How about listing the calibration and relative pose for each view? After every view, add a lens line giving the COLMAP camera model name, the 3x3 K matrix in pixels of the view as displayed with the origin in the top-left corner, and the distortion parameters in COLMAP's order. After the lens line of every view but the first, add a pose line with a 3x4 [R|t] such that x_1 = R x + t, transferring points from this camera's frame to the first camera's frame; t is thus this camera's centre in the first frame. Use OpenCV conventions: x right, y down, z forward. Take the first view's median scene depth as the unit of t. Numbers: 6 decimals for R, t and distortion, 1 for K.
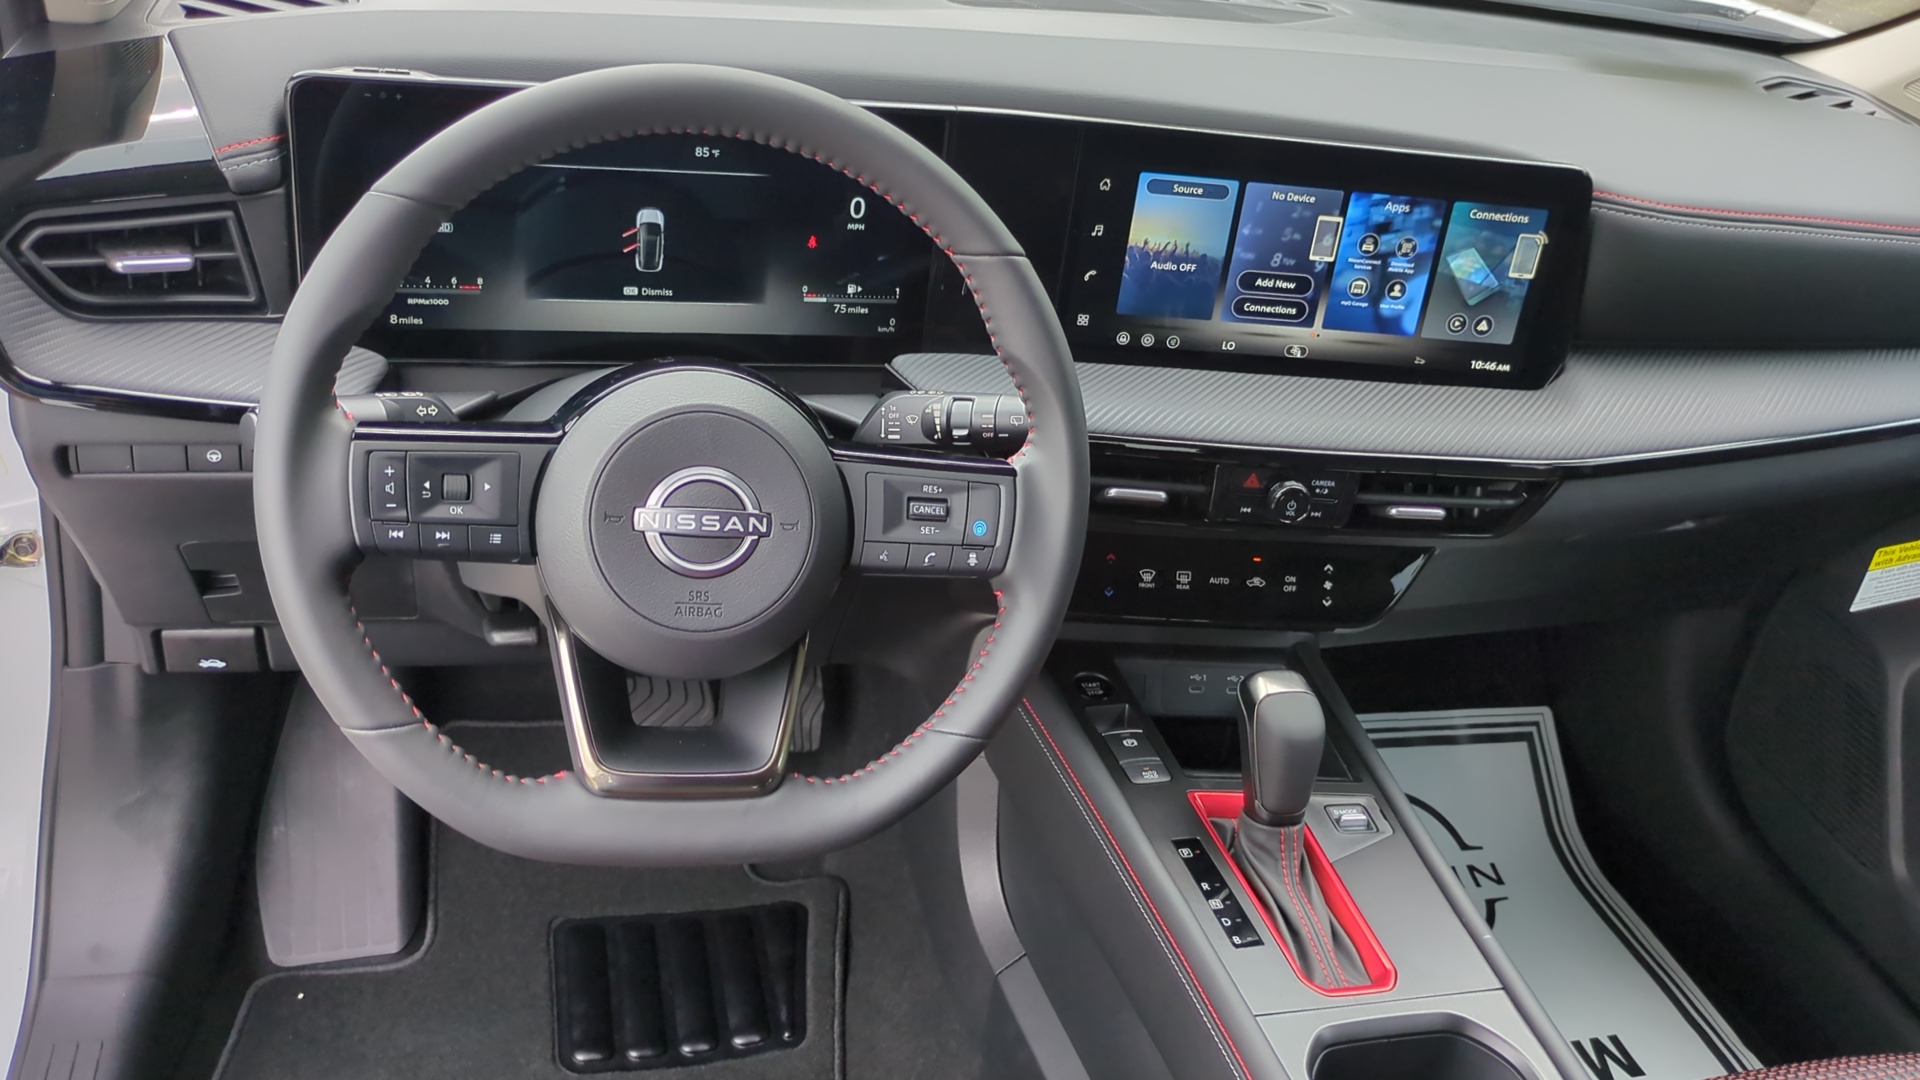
lens RADIAL K [[1704.5, 0, 963.8], [0, 1704.5, 487.5], [0, 0, 1]] dist [0.009948, 0.003401]
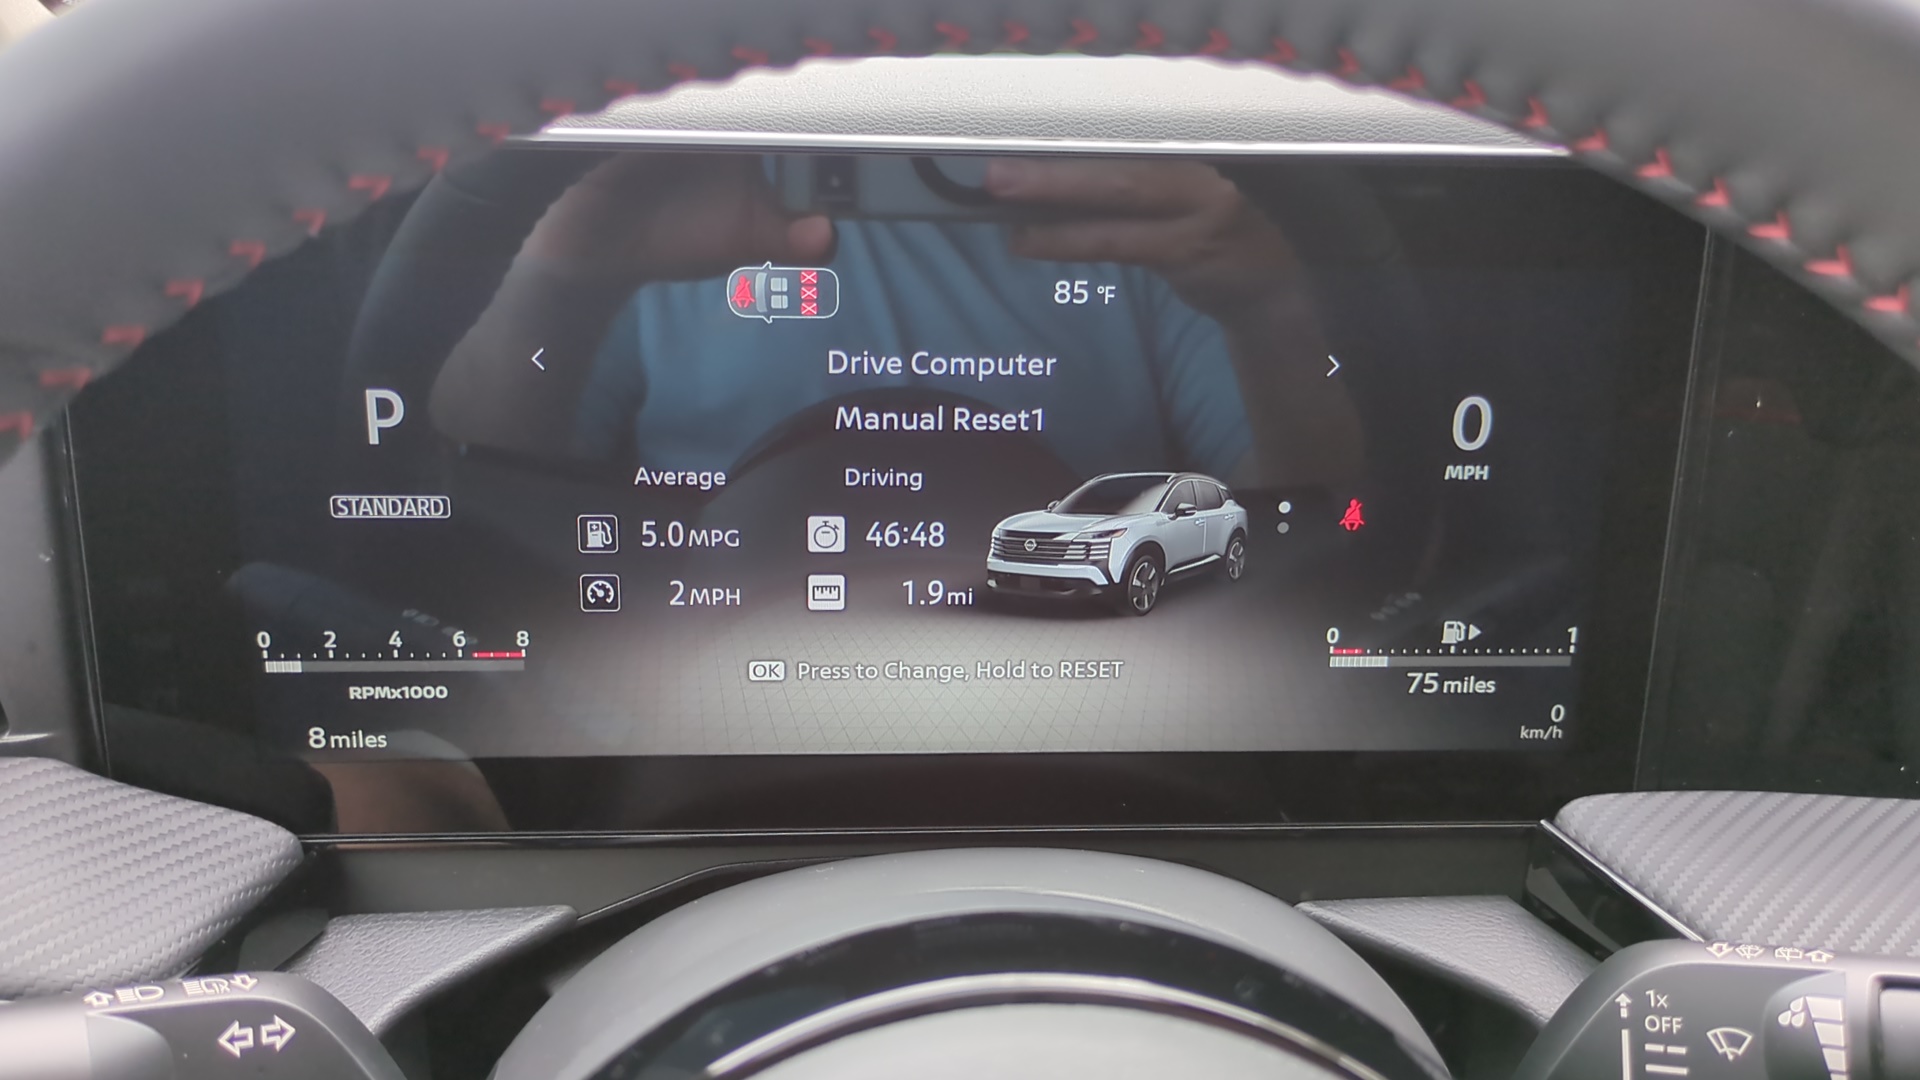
lens RADIAL K [[1704.5, 0, 963.8], [0, 1704.5, 487.5], [0, 0, 1]] dist [0.009948, 0.003401]
pose [[0.976547, -0.041232, -0.211320, -0.111548], [0.000512, 0.981934, -0.189225, -0.091673], [0.215304, 0.184679, 0.958925, 0.724888]]
